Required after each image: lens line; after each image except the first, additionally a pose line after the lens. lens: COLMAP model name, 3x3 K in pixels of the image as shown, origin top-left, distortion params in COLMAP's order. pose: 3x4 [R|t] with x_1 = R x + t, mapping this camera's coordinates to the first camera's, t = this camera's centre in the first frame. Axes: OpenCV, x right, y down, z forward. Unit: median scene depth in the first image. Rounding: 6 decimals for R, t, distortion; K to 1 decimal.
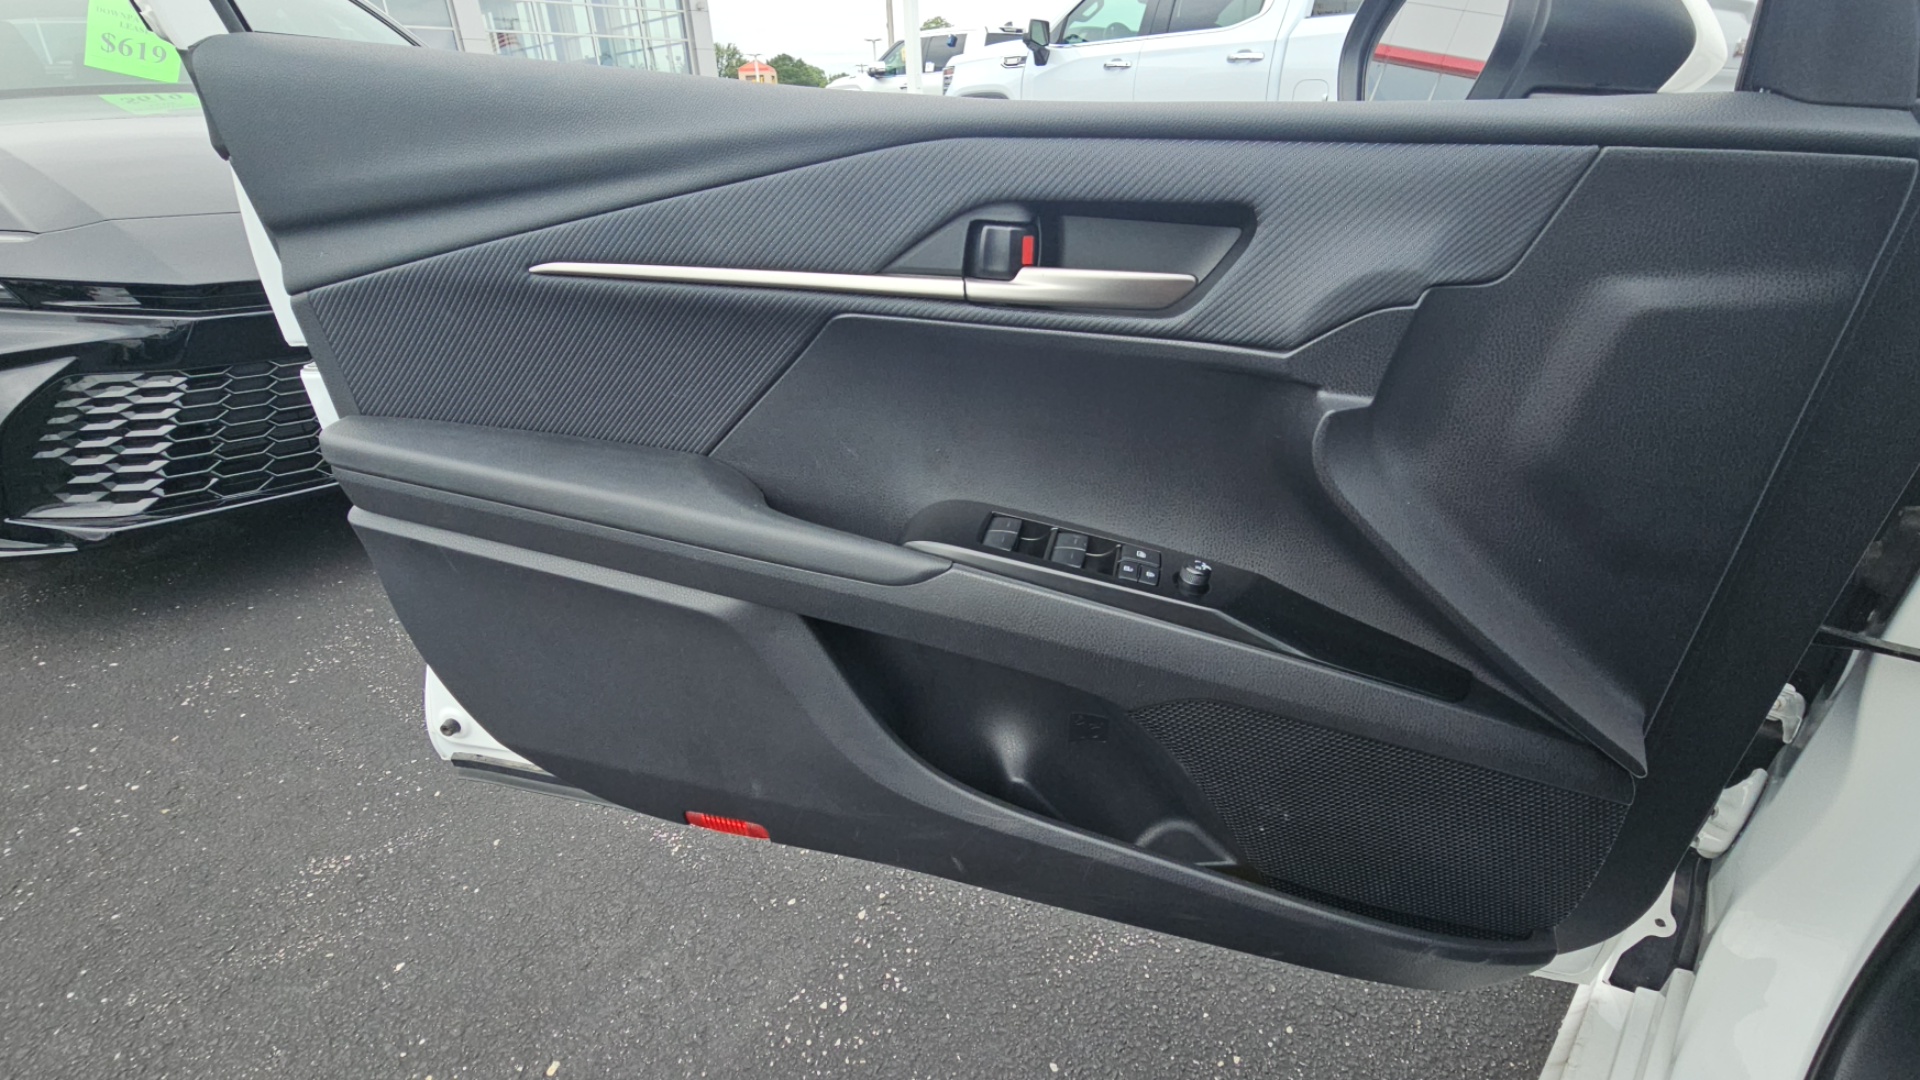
lens RADIAL K [[858.2, 0, 979.4], [0, 858.2, 540.8], [0, 0, 1]] dist [0.009022, -0.006952]
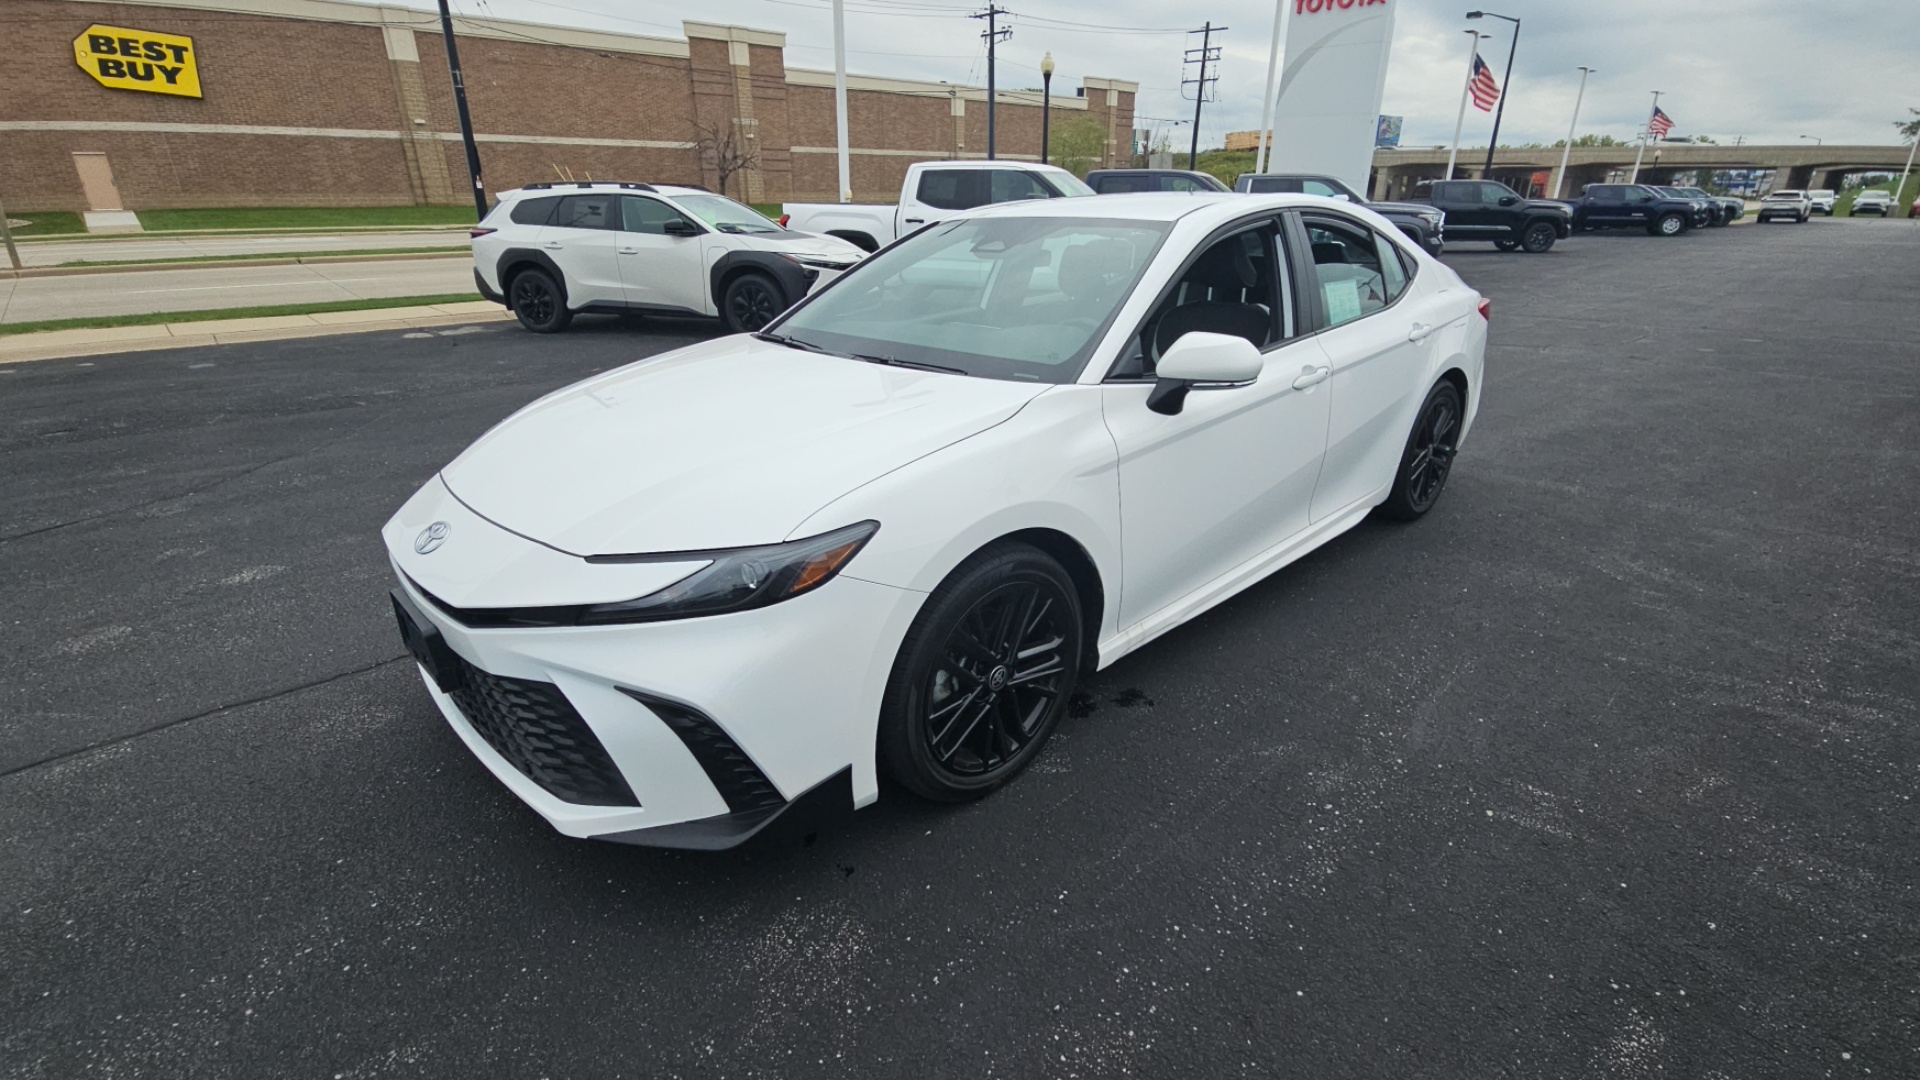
lens RADIAL K [[858.2, 0, 980.3], [0, 858.2, 536.6], [0, 0, 1]] dist [0.009022, -0.006952]
pose [[-0.999719, 0.007521, 0.022466, 0.572907], [0.021741, 0.667989, 0.743853, -1.032441], [-0.009412, 0.744133, -0.667965, 1.398957]]
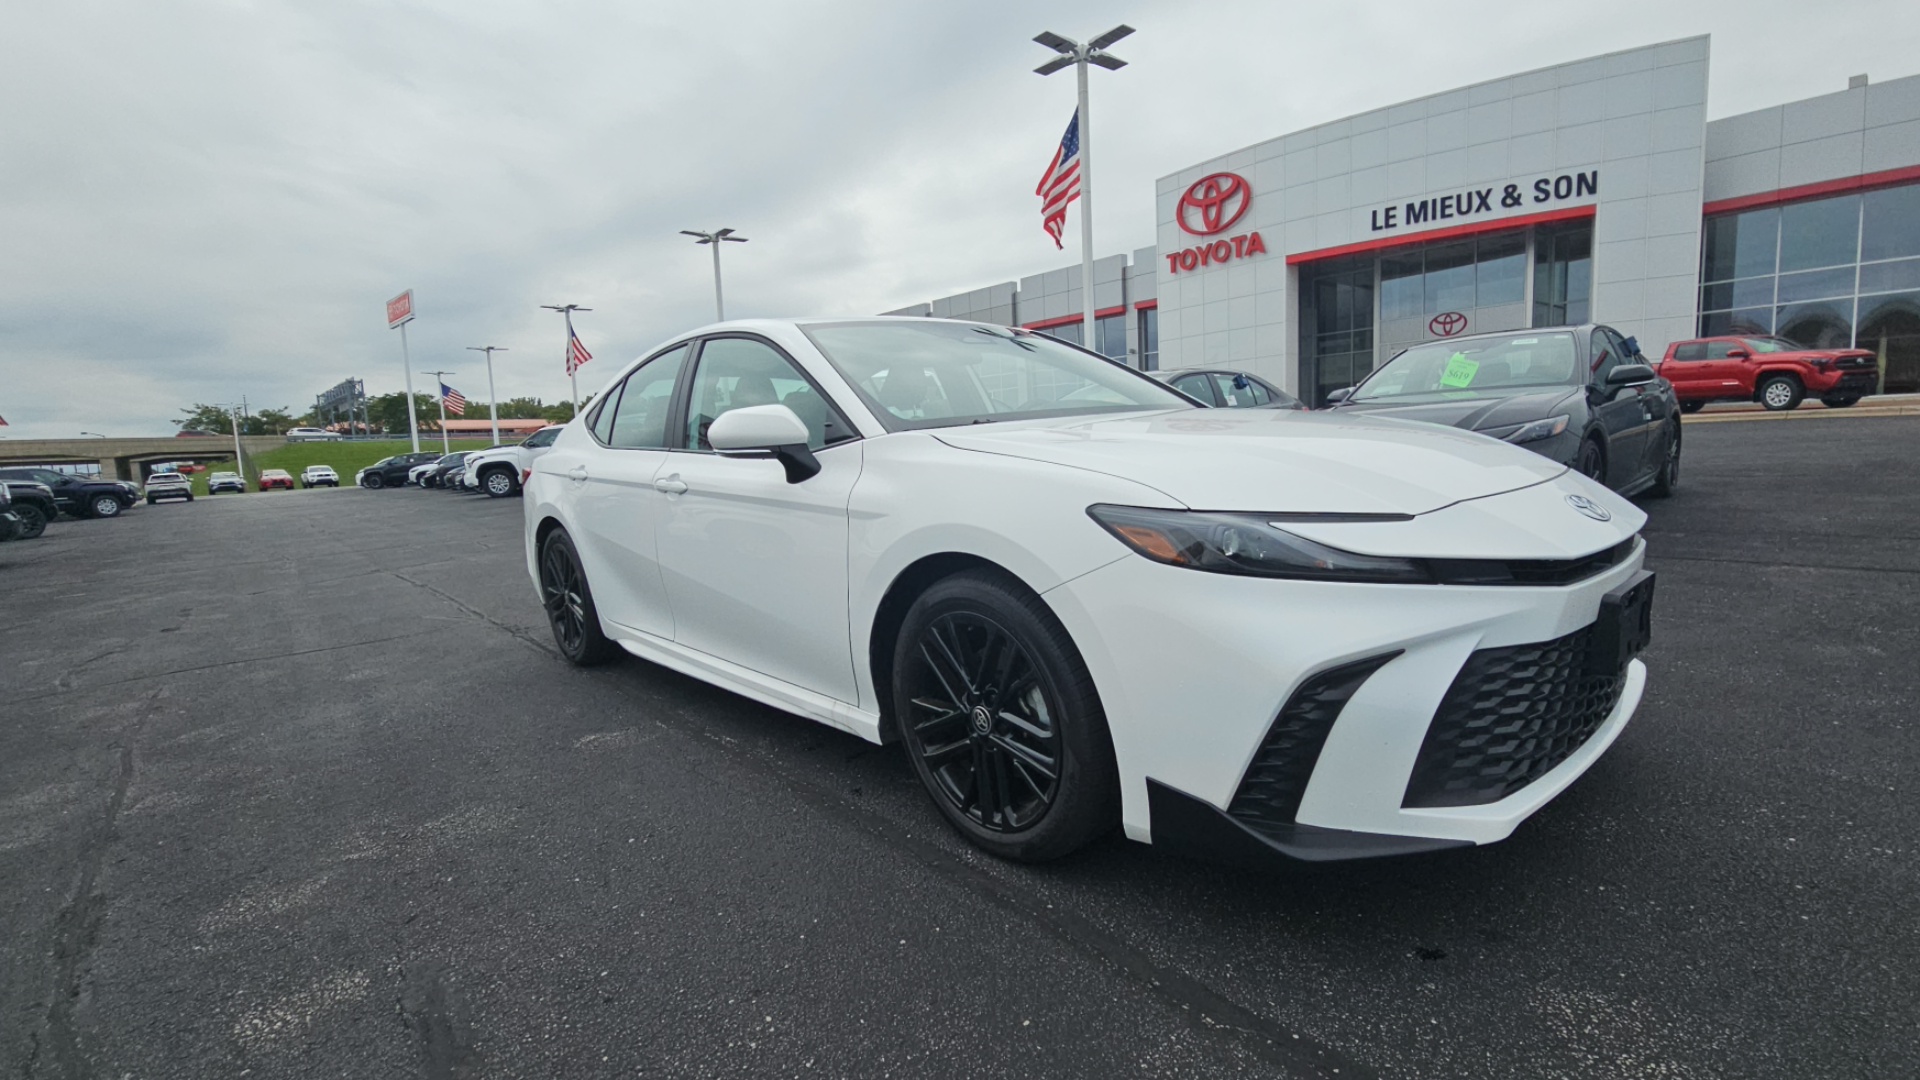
lens RADIAL K [[858.2, 0, 977.6], [0, 858.2, 538.6], [0, 0, 1]] dist [0.009022, -0.006952]
pose [[-0.051335, 0.133092, -0.989773, 2.541908], [-0.391106, 0.909239, 0.142548, 0.055319], [0.918913, 0.394424, 0.005377, -0.136232]]
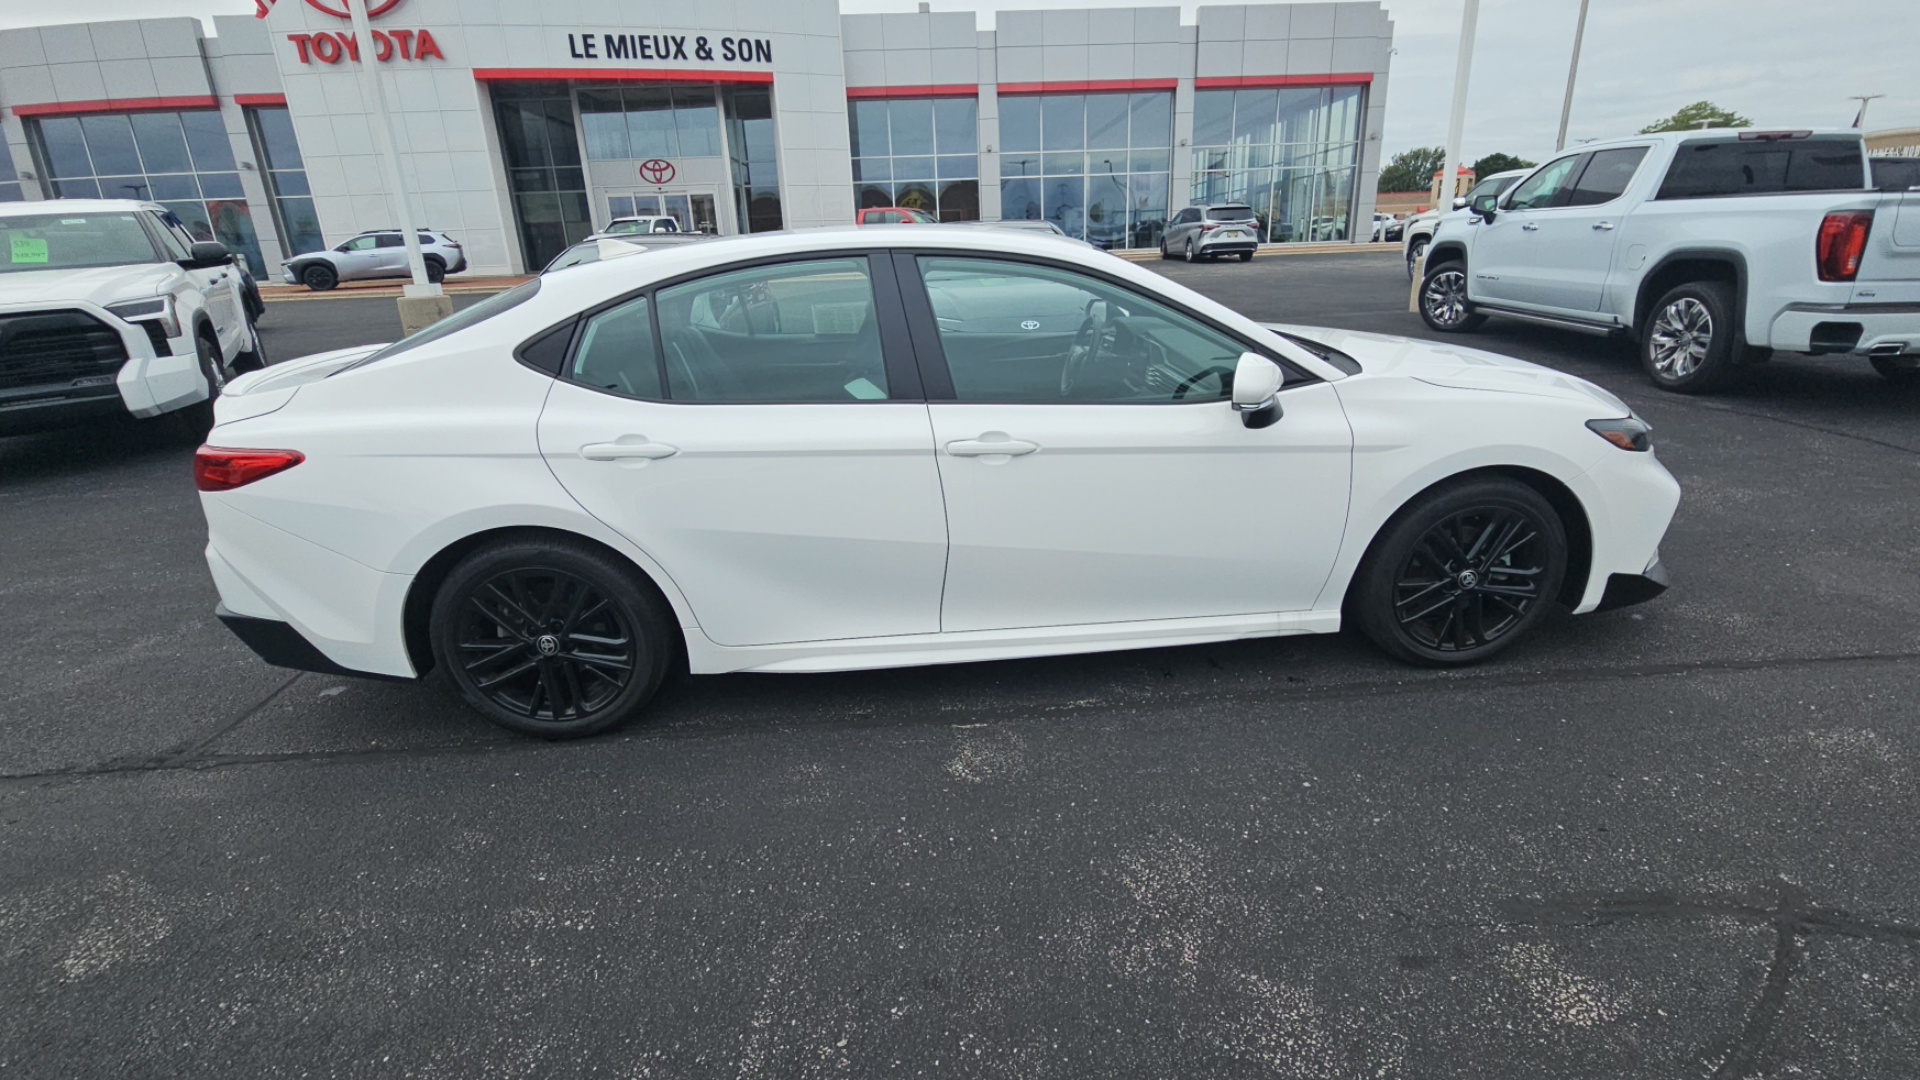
lens RADIAL K [[858.2, 0, 979.1], [0, 858.2, 540.3], [0, 0, 1]] dist [0.009022, -0.006952]
pose [[0.758605, 0.204452, -0.618641, 1.686911], [-0.265715, 0.964025, -0.007234, 0.653495], [0.594906, 0.169870, 0.785640, -1.971125]]
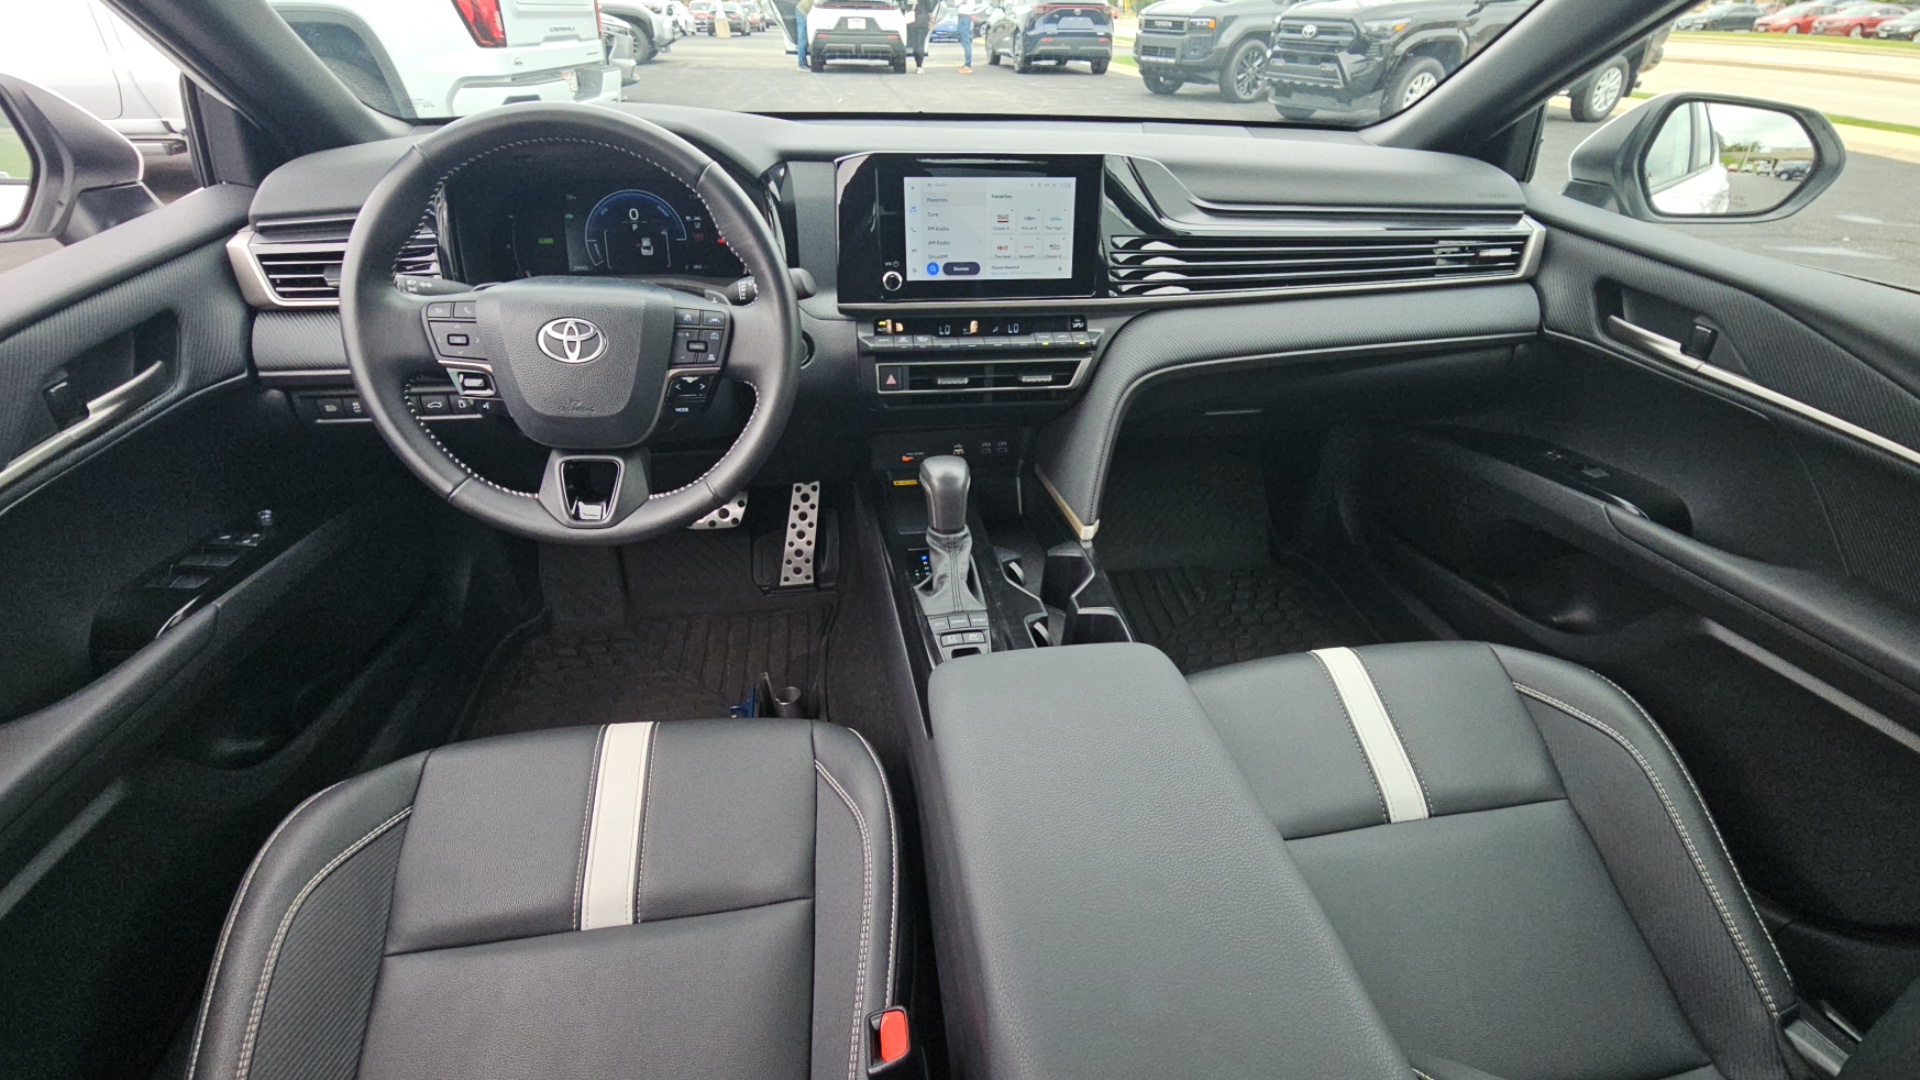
lens RADIAL K [[858.2, 0, 979.4], [0, 858.2, 544.4], [0, 0, 1]] dist [0.009022, -0.006952]
pose [[0.585051, -0.412950, 0.697988, 0.123365], [0.345274, 0.905588, 0.246364, 0.165480], [-0.733826, 0.096862, 0.672397, -0.565738]]
